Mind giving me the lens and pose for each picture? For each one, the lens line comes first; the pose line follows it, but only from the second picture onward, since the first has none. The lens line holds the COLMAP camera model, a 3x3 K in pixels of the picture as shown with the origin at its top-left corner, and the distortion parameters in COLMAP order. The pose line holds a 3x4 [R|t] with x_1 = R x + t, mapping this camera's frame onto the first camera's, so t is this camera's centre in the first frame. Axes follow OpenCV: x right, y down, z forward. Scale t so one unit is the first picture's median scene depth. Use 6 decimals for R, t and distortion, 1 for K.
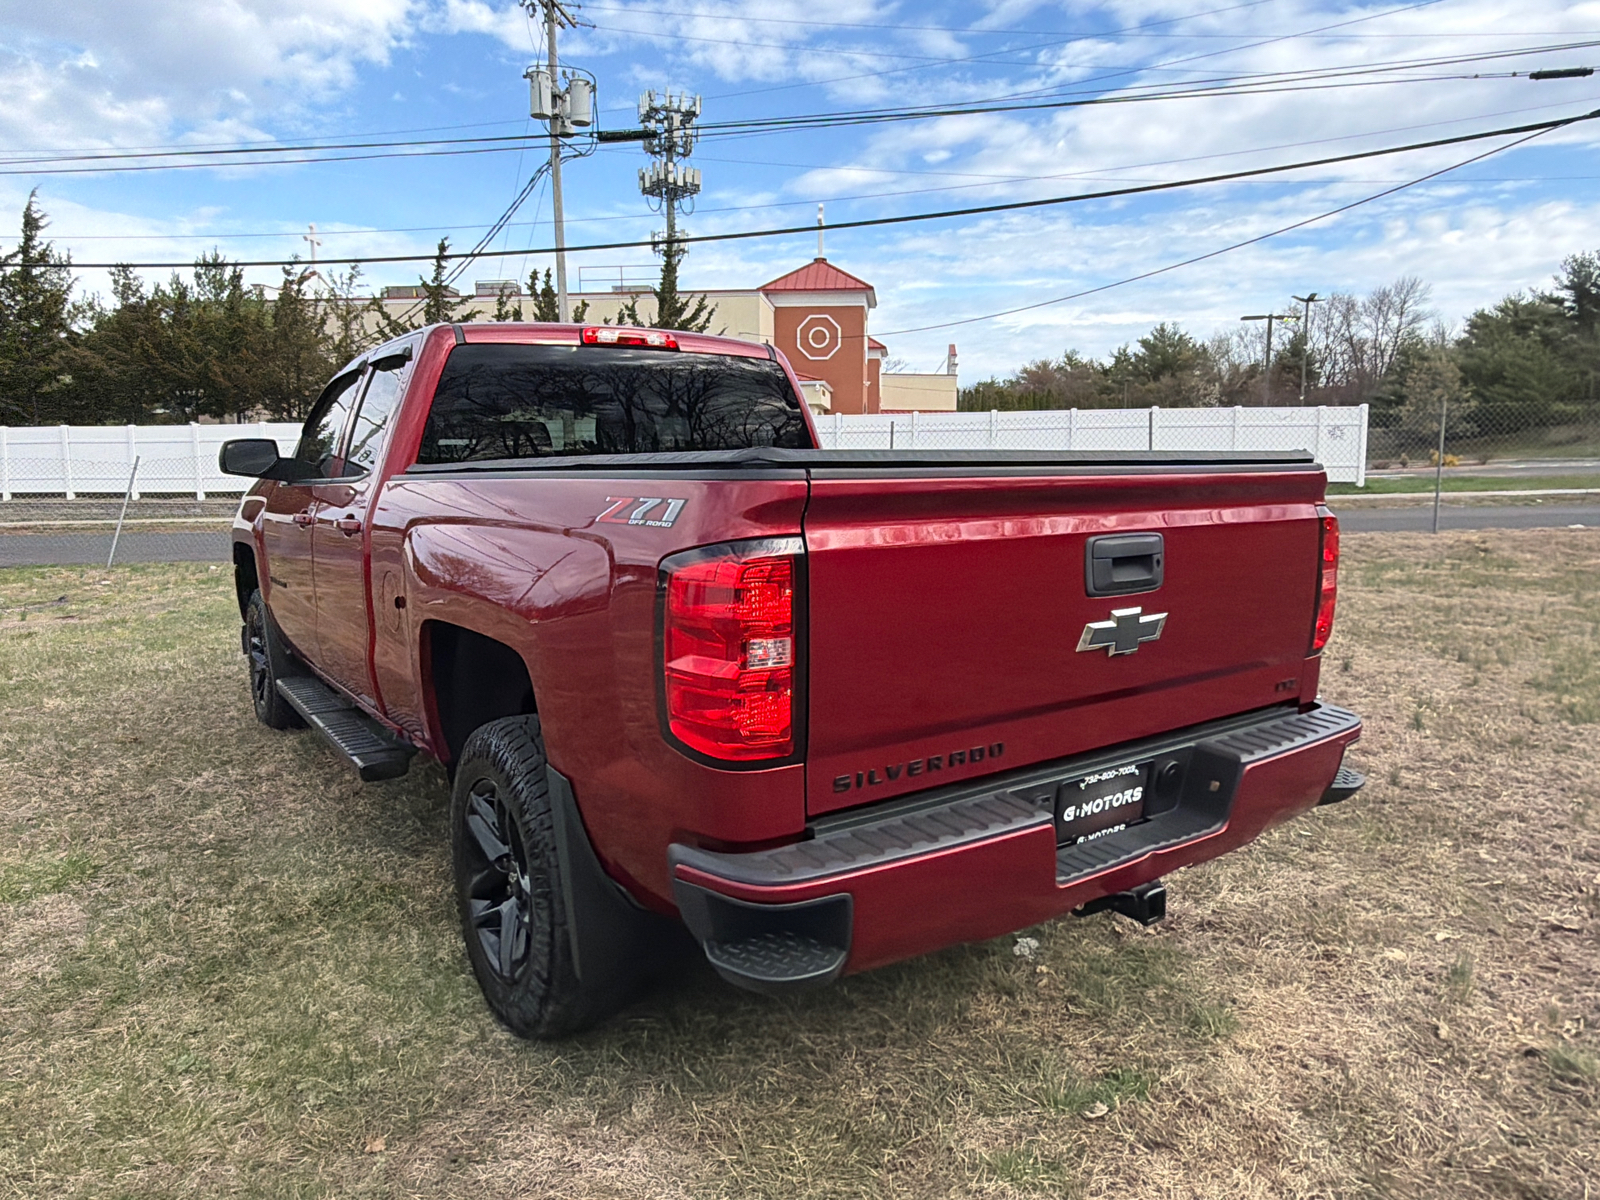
lens RADIAL K [[1057.4, 0, 795.7], [0, 1057.4, 600.0], [0, 0, 1]] dist [0.002728, 0.000382]
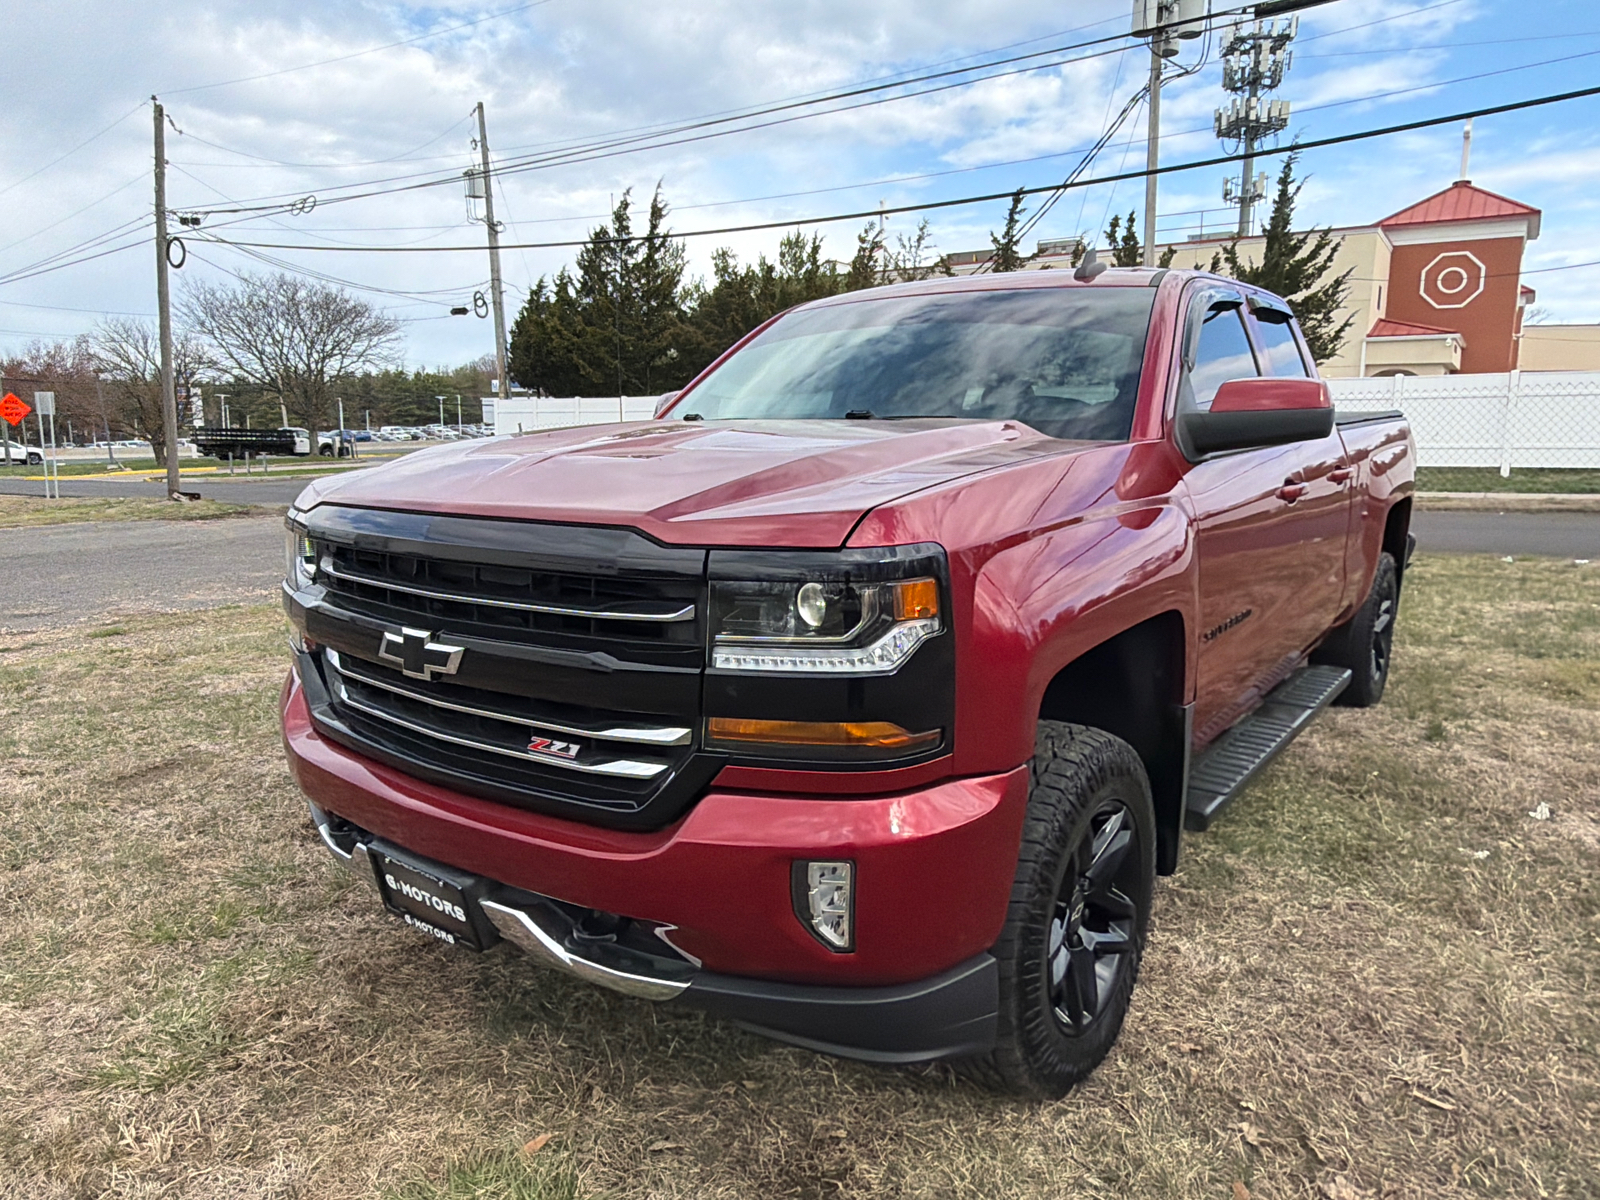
lens RADIAL K [[1057.4, 0, 794.9], [0, 1057.4, 598.8], [0, 0, 1]] dist [0.002728, 0.000382]
pose [[0.884030, 0.081662, -0.460241, -0.047713], [-0.069516, 0.996640, 0.043311, -0.009398], [0.462232, -0.006294, 0.886737, 0.079203]]
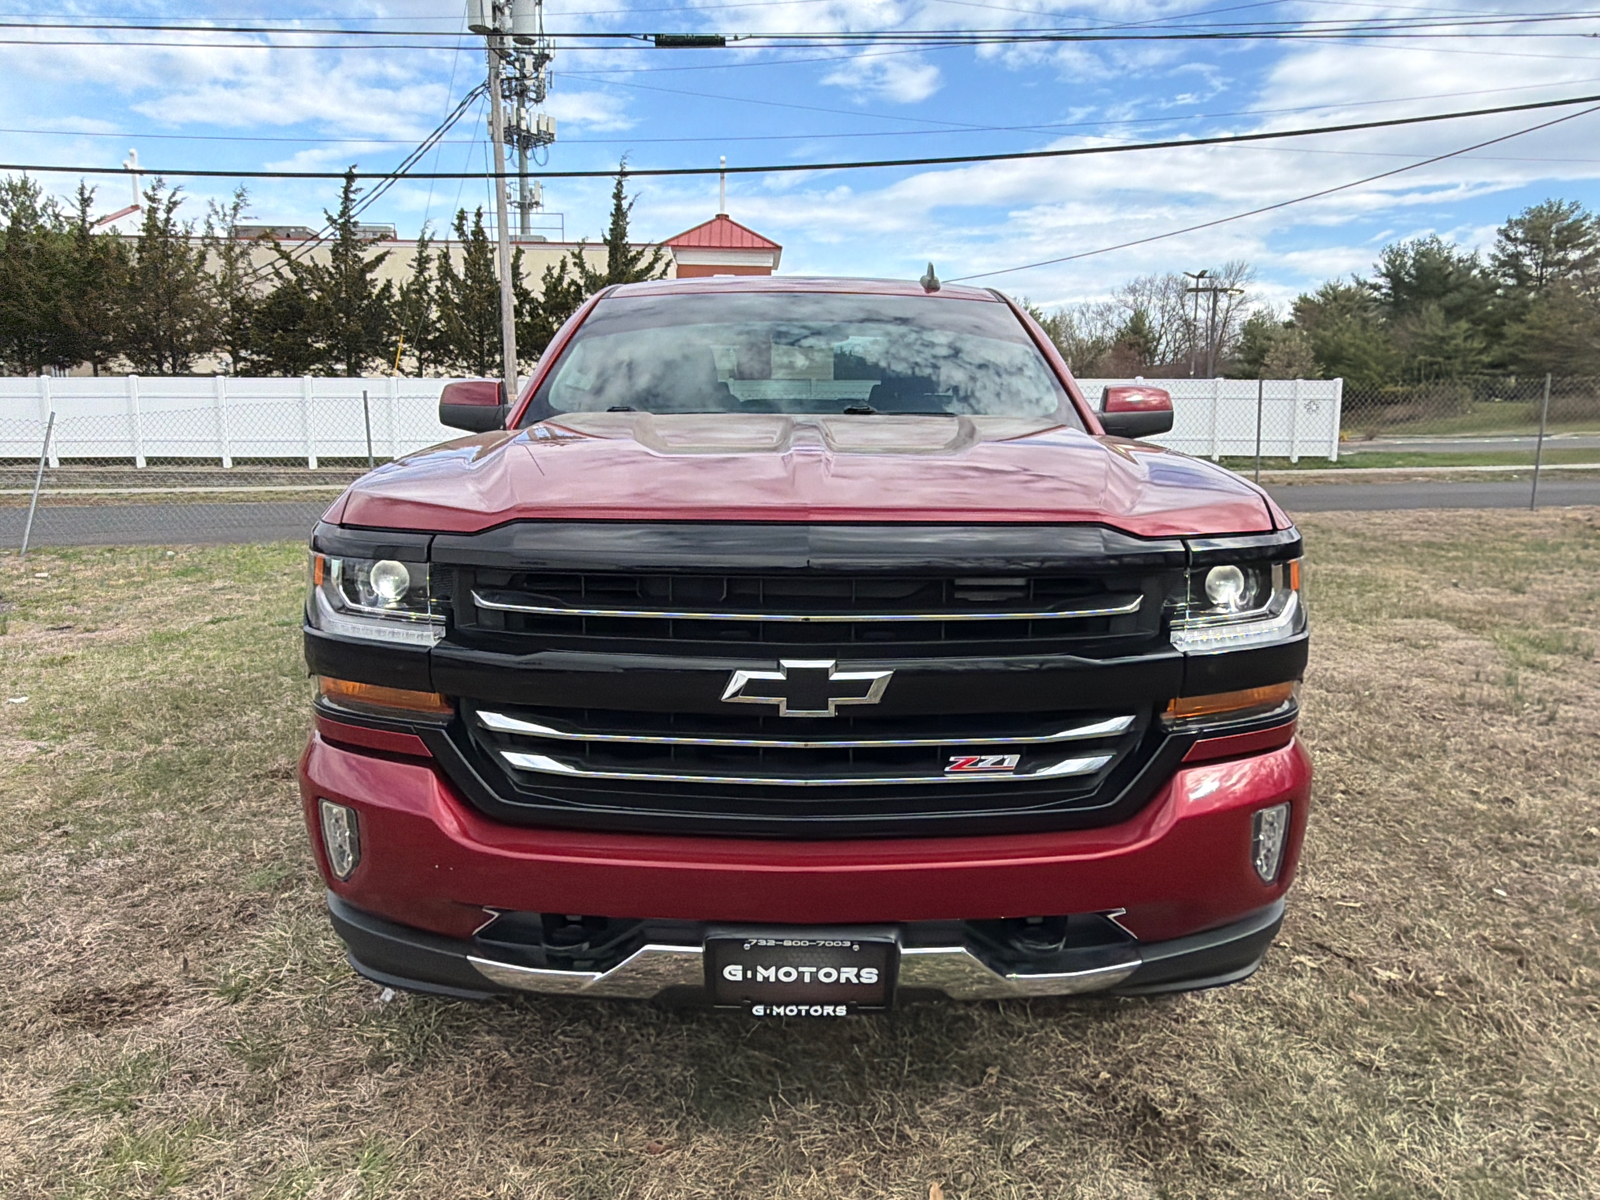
lens RADIAL K [[1057.4, 0, 795.0], [0, 1057.4, 600.2], [0, 0, 1]] dist [0.002728, 0.000382]
pose [[0.987168, -0.014033, 0.159067, -0.112963], [0.009434, 0.999516, 0.029631, -0.007703], [-0.159406, -0.027750, 0.986823, 0.071293]]
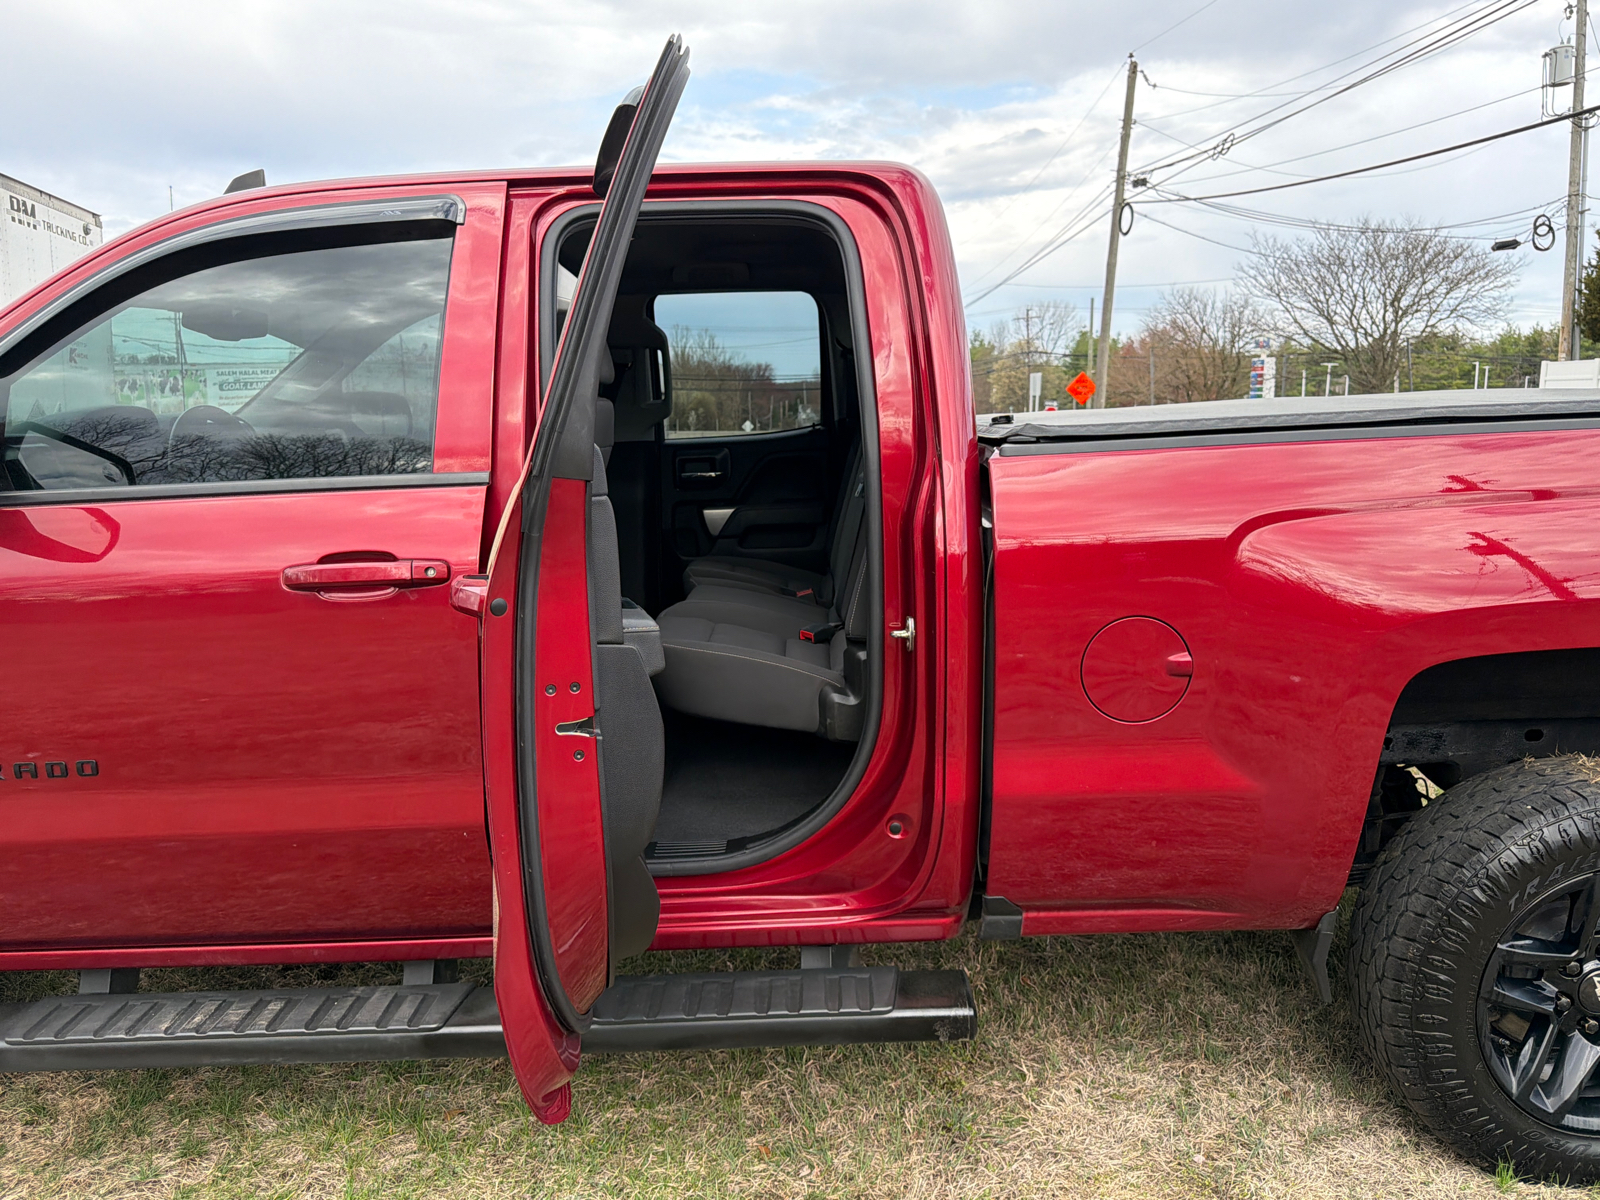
lens RADIAL K [[1297.7, 0, 796.5], [0, 1297.7, 608.6], [0, 0, 1]] dist [-0.015817, 0.001721]
pose [[0.172702, 0.153714, -0.972906, 0.032340], [-0.119725, 0.983700, 0.134167, -0.029959], [0.977671, 0.093311, 0.188290, 0.209872]]
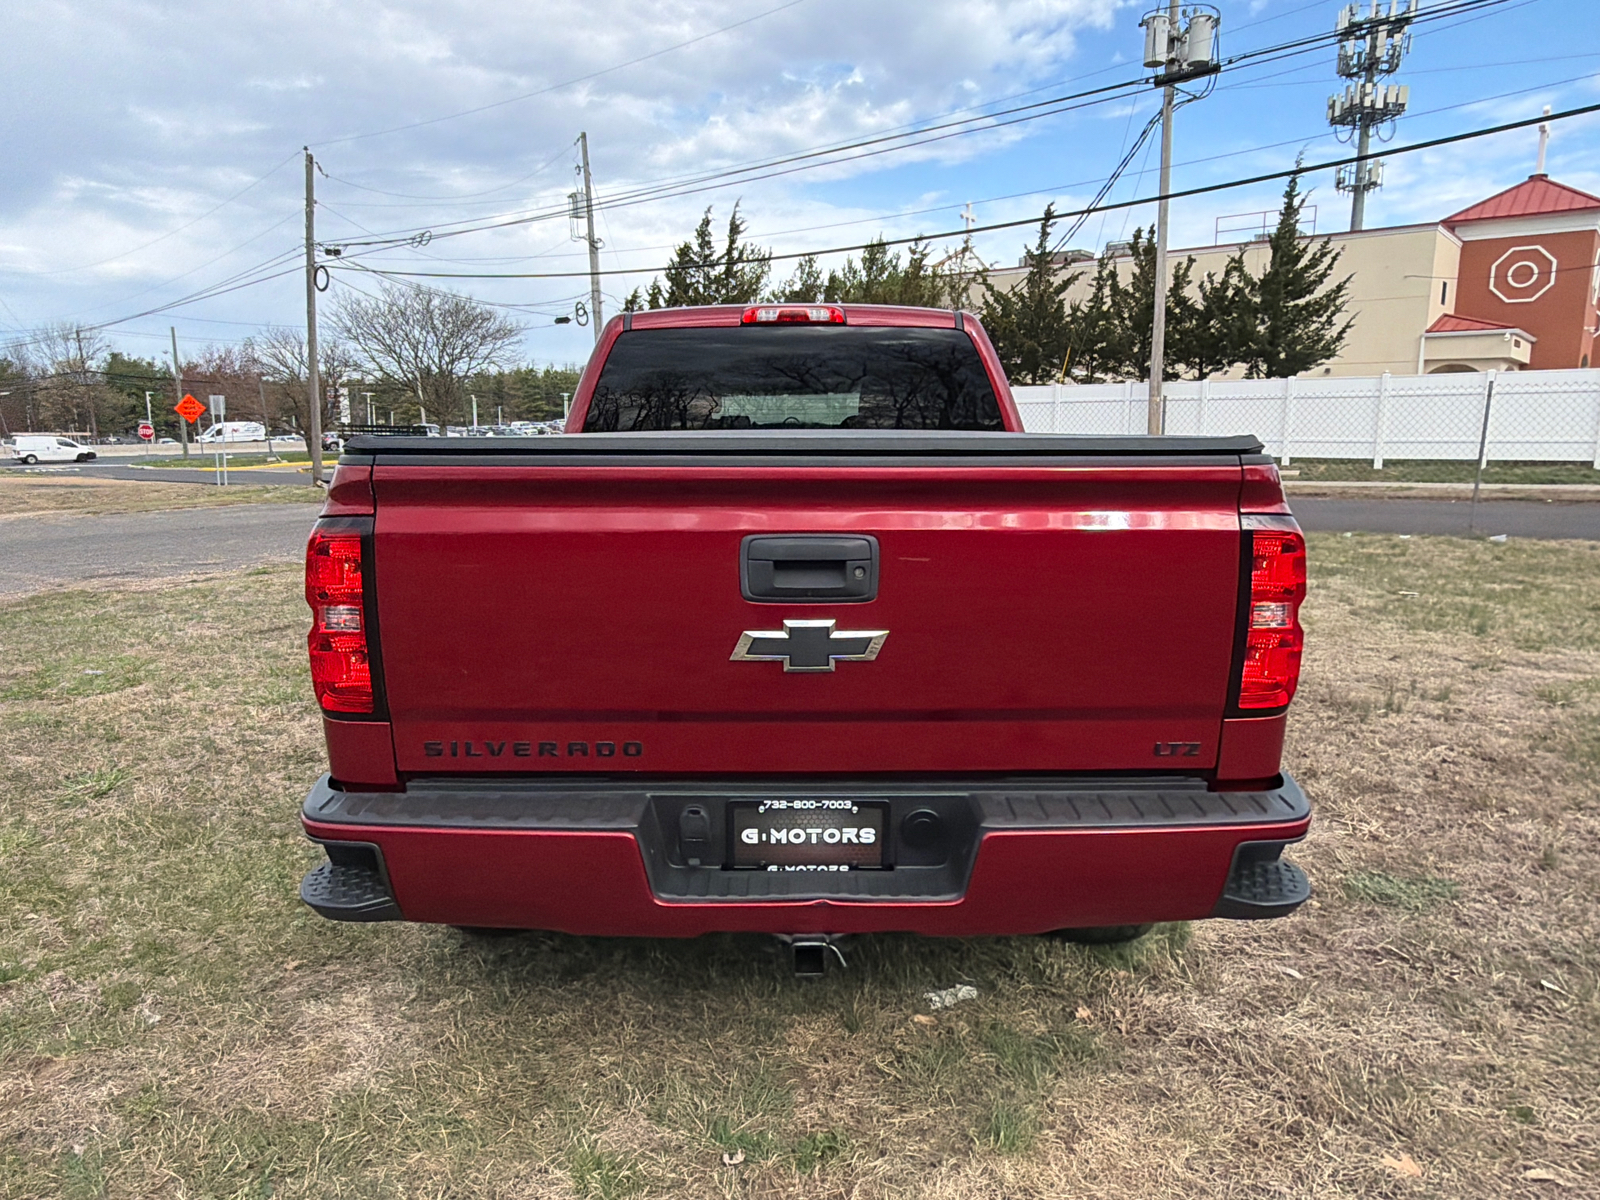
lens RADIAL K [[1057.4, 0, 793.6], [0, 1057.4, 598.3], [0, 0, 1]] dist [0.002728, 0.000382]
pose [[0.824081, 0.097943, -0.557941, 0.062533], [-0.079682, 0.995189, 0.057007, -0.004631], [0.560840, -0.002520, 0.827920, 0.021138]]
